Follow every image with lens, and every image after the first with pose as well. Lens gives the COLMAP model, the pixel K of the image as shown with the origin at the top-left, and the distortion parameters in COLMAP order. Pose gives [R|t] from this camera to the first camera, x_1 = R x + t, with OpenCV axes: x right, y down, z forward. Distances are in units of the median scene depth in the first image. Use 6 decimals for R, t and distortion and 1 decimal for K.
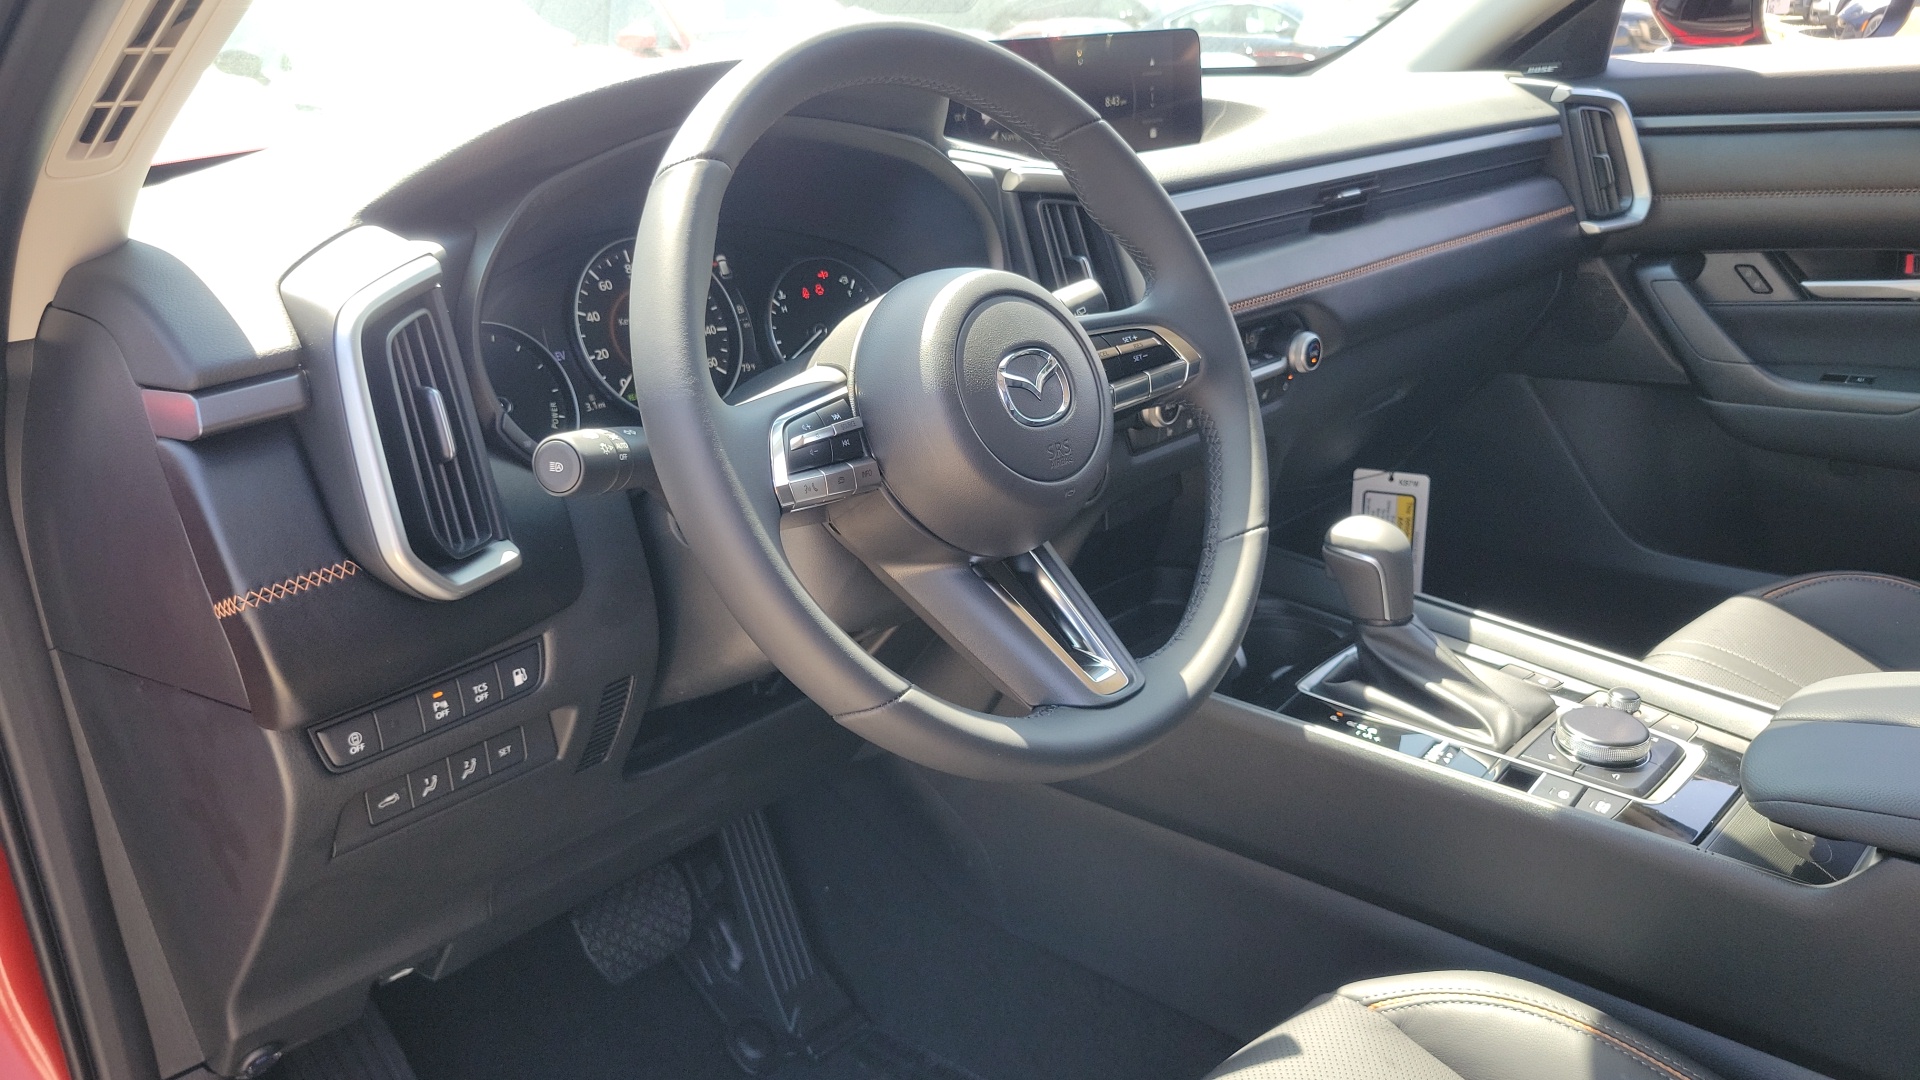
lens RADIAL K [[1479.5, 0, 967.8], [0, 1479.5, 498.2], [0, 0, 1]] dist [0.017625, 0.002688]
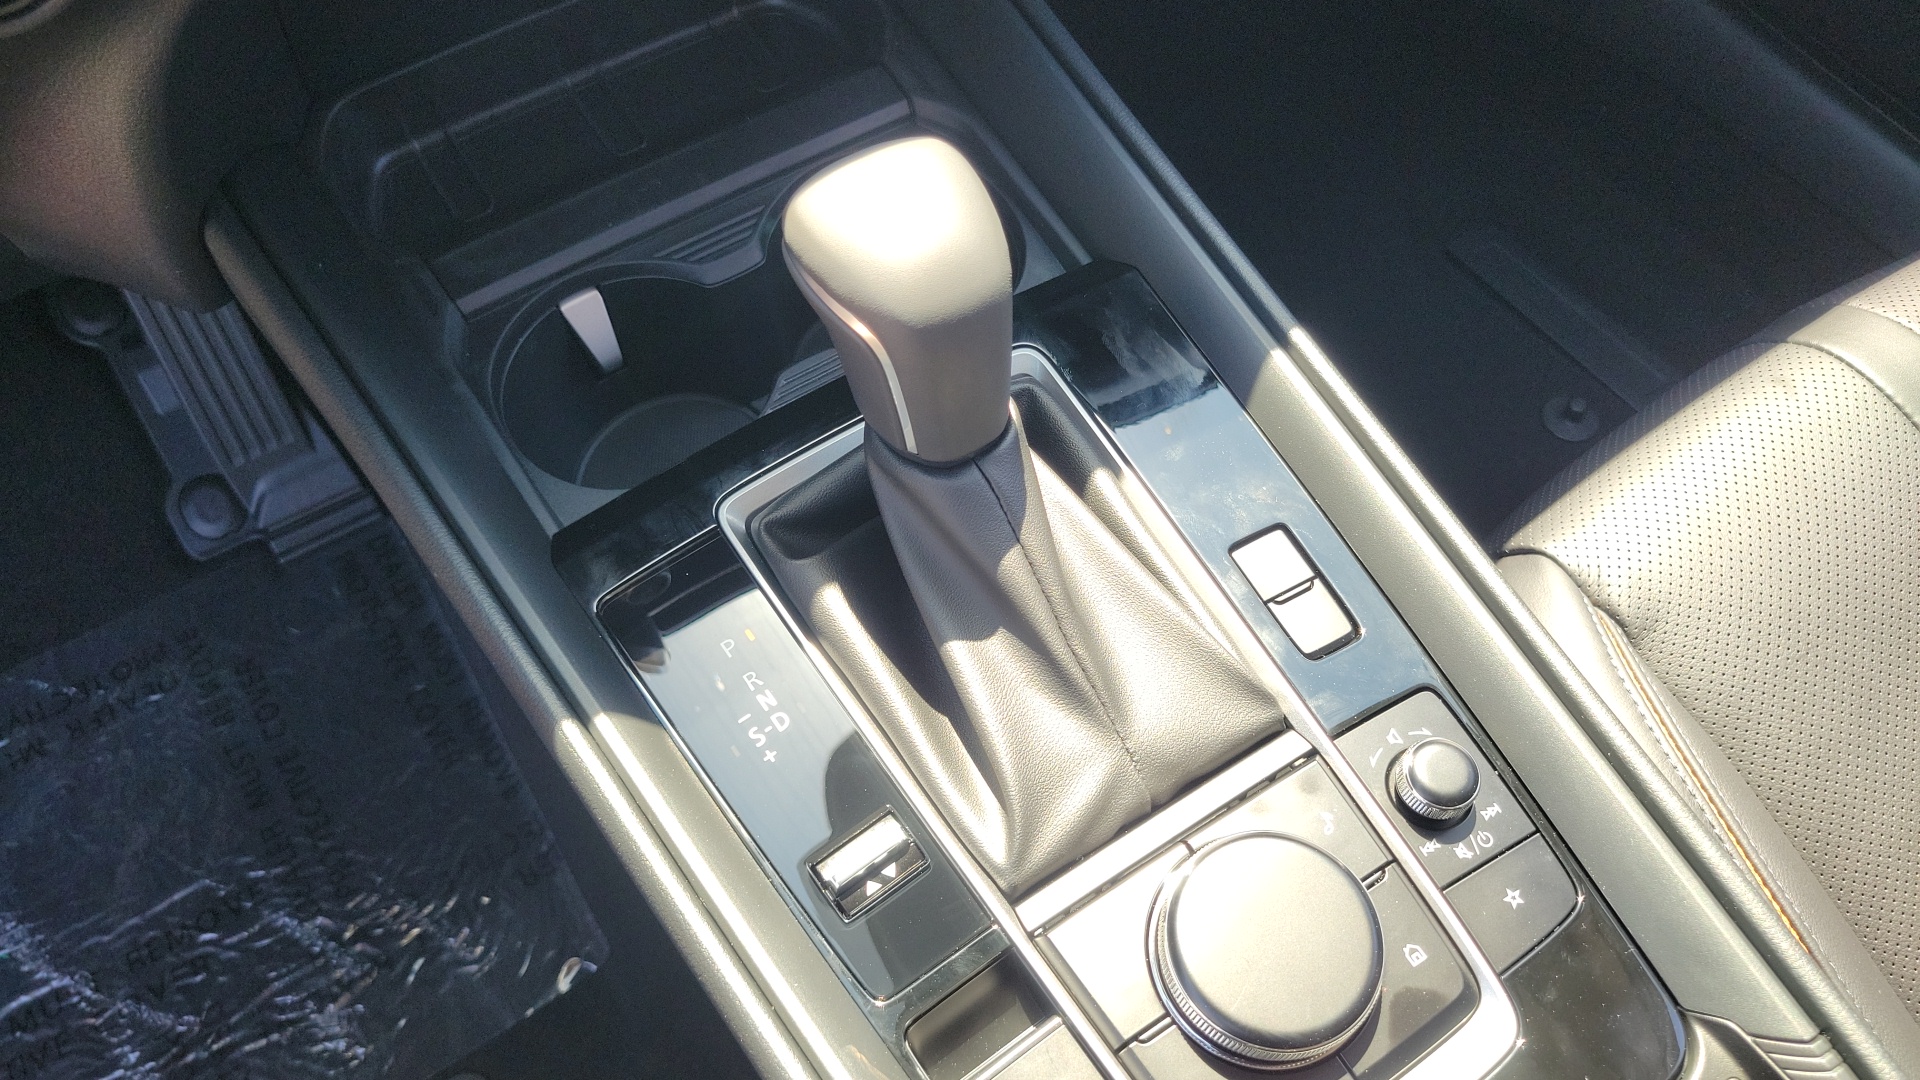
lens RADIAL K [[1583.2, 0, 1028.5], [0, 1583.2, 534.9], [0, 0, 1]] dist [0.001667, -0.002396]
pose [[0.968821, 0.230618, -0.090562, 0.381247], [-0.116182, 0.745710, 0.656063, -0.184878], [0.218832, -0.625086, 0.749253, 0.733278]]
